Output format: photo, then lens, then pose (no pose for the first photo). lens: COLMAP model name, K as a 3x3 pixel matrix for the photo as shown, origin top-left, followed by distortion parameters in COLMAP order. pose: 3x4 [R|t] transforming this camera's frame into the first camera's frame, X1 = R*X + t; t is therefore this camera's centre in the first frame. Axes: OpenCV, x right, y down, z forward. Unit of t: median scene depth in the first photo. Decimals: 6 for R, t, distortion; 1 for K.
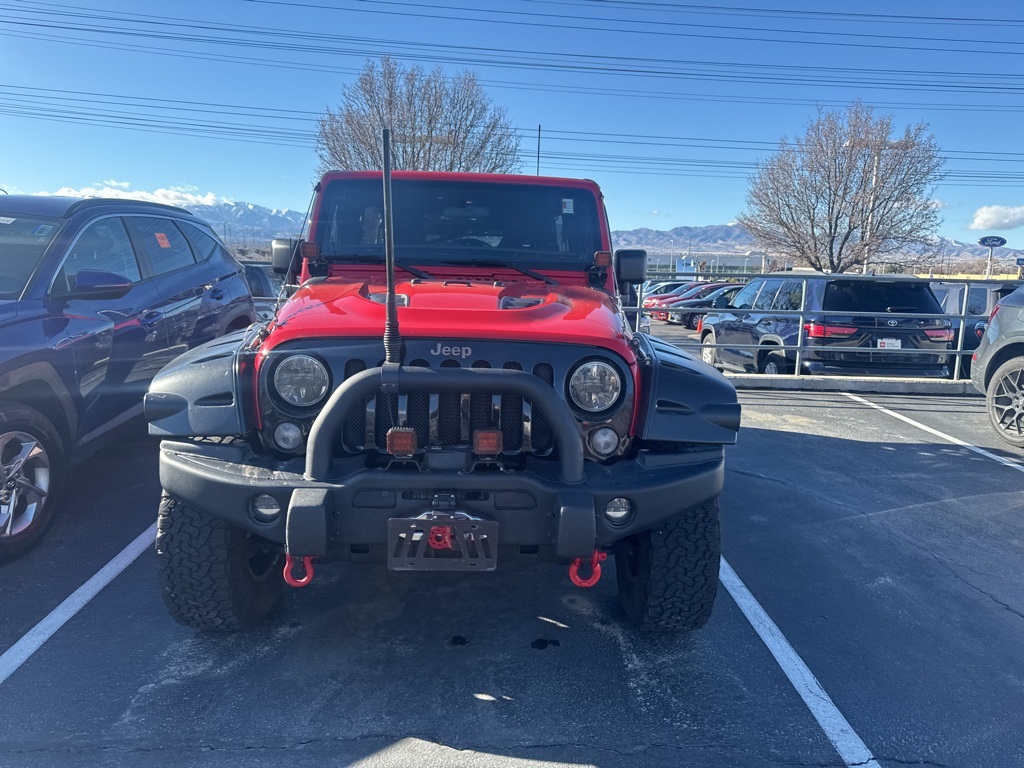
lens RADIAL K [[723.7, 0, 505.4], [0, 723.7, 388.0], [0, 0, 1]] dist [0.021465, -0.029479]
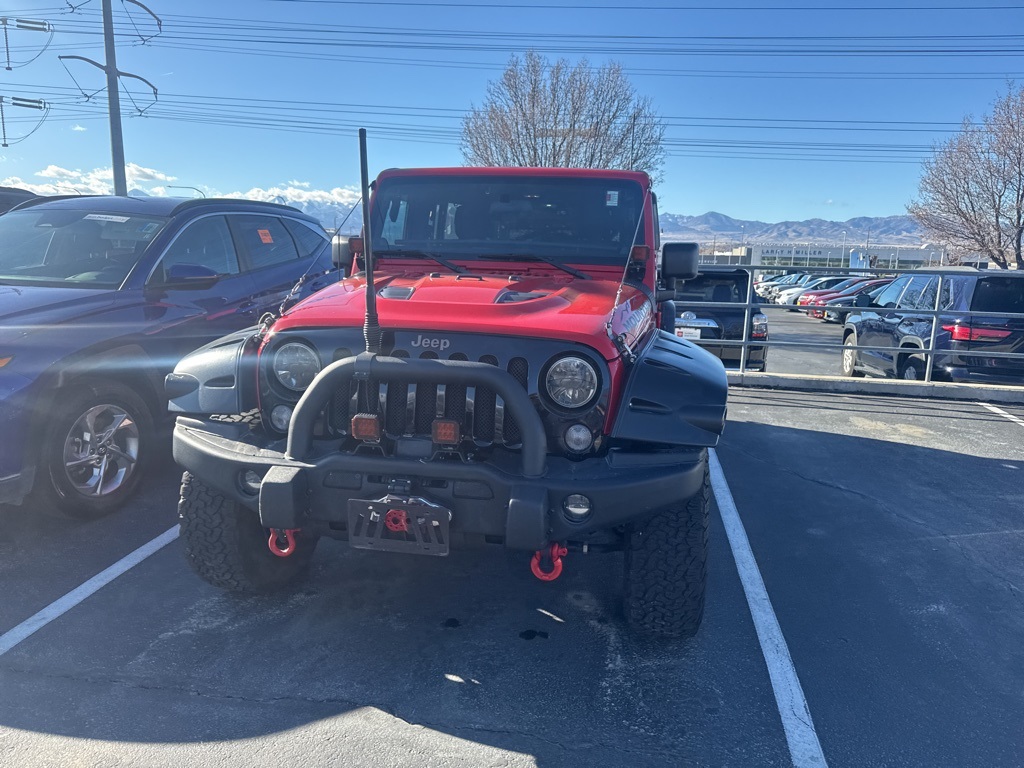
lens RADIAL K [[723.7, 0, 507.3], [0, 723.7, 397.2], [0, 0, 1]] dist [0.021465, -0.029479]
pose [[0.978629, 0.039593, -0.201786, 0.217524], [-0.035534, 0.999087, 0.023700, -0.001833], [0.202540, -0.016023, 0.979143, 0.007478]]
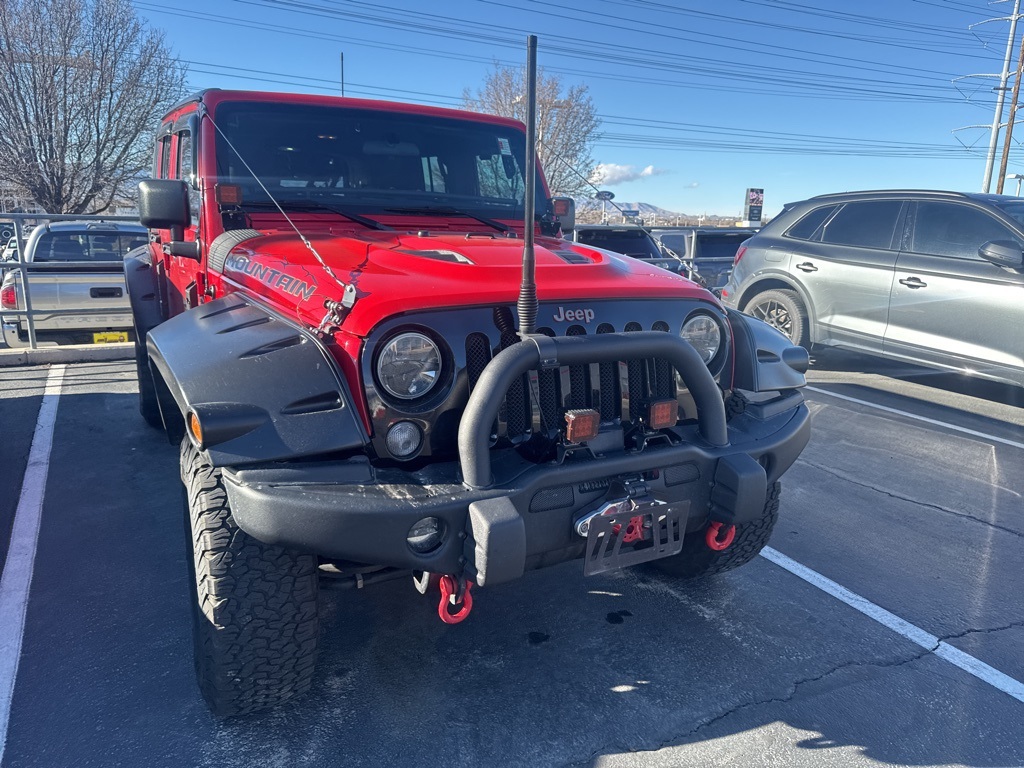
lens RADIAL K [[723.7, 0, 520.9], [0, 723.7, 397.3], [0, 0, 1]] dist [0.021465, -0.029479]
pose [[0.889604, -0.116354, 0.441664, -0.463923], [0.082418, 0.992027, 0.095338, -0.036377], [-0.449236, -0.048412, 0.892101, 0.230131]]
